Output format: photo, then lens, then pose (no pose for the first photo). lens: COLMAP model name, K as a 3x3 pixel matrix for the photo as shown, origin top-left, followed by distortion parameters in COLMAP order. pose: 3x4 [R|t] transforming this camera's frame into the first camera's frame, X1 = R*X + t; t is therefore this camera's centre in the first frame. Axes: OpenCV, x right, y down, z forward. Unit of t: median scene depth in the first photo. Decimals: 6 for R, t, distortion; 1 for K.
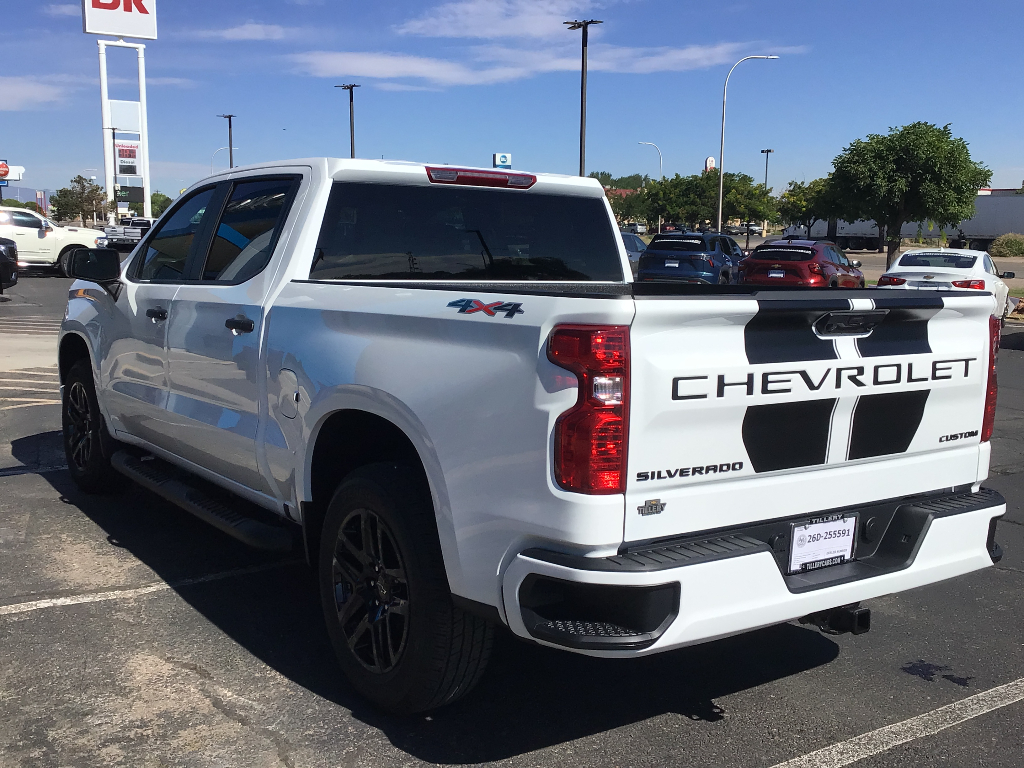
lens RADIAL K [[1126.2, 0, 526.2], [0, 1126.2, 383.4], [0, 0, 1]] dist [0.072522, -0.028297]
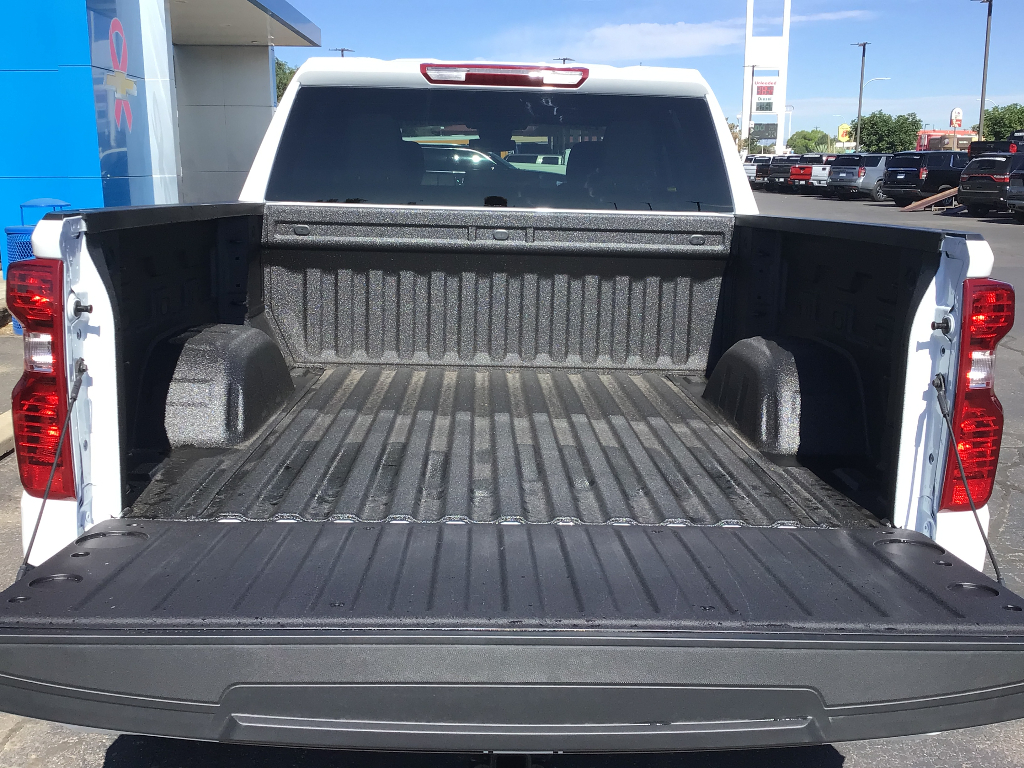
lens RADIAL K [[1126.2, 0, 526.2], [0, 1126.2, 383.4], [0, 0, 1]] dist [0.072522, -0.028297]
pose [[0.831670, 0.102587, -0.545711, 0.611541], [-0.073738, 0.994486, 0.074573, -0.040587], [0.550352, -0.021781, 0.834649, 0.491652]]
